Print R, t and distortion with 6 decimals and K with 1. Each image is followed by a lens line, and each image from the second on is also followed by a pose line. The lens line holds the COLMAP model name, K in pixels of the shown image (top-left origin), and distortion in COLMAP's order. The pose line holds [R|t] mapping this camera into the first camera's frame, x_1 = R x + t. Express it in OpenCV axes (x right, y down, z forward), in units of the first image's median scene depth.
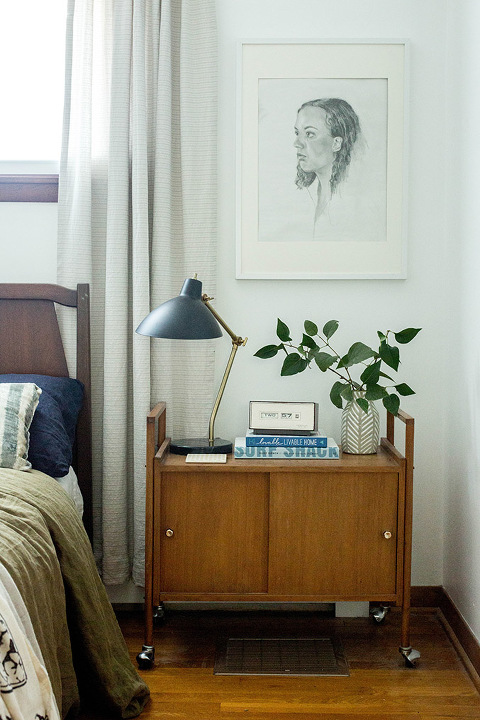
lens RADIAL K [[1043.9, 0, 240.0], [0, 1043.9, 360.0], [0, 0, 1]] dist [-0.005423, -0.087601]
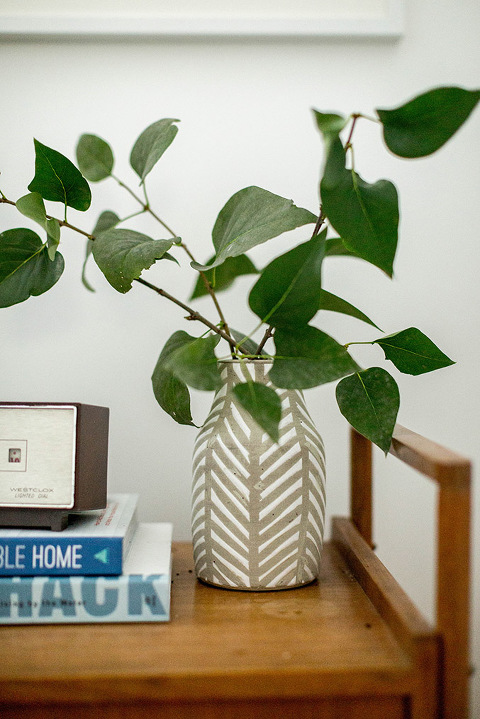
lens RADIAL K [[1096.4, 0, 240.0], [0, 1096.4, 359.5], [0, 0, 1]] dist [-0.025308, -0.046204]
pose [[0.998647, -0.007578, 0.051454, 0.096167], [0.008951, 0.999609, -0.026507, 0.037092], [-0.051233, 0.026932, 0.998324, 0.709539]]
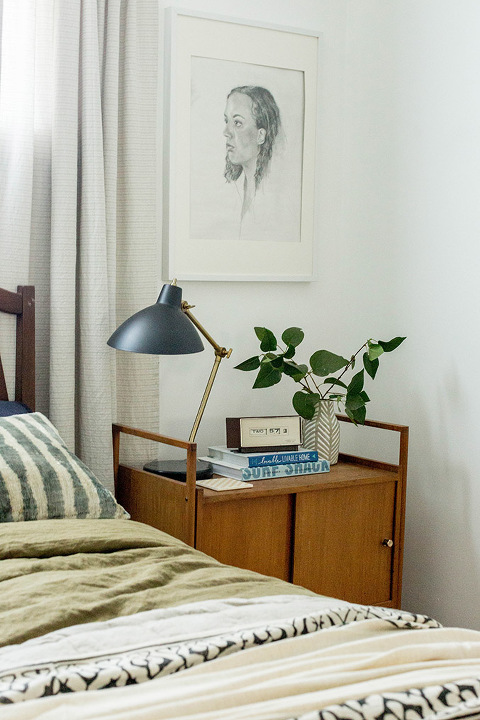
lens RADIAL K [[1182.3, 0, 238.9], [0, 1182.3, 388.0], [0, 0, 1]] dist [0.018075, -0.099838]
pose [[0.808157, -0.044797, 0.587261, -0.598765], [0.013531, 0.998252, 0.057528, -0.046461], [-0.588811, -0.038546, 0.807351, 0.158136]]
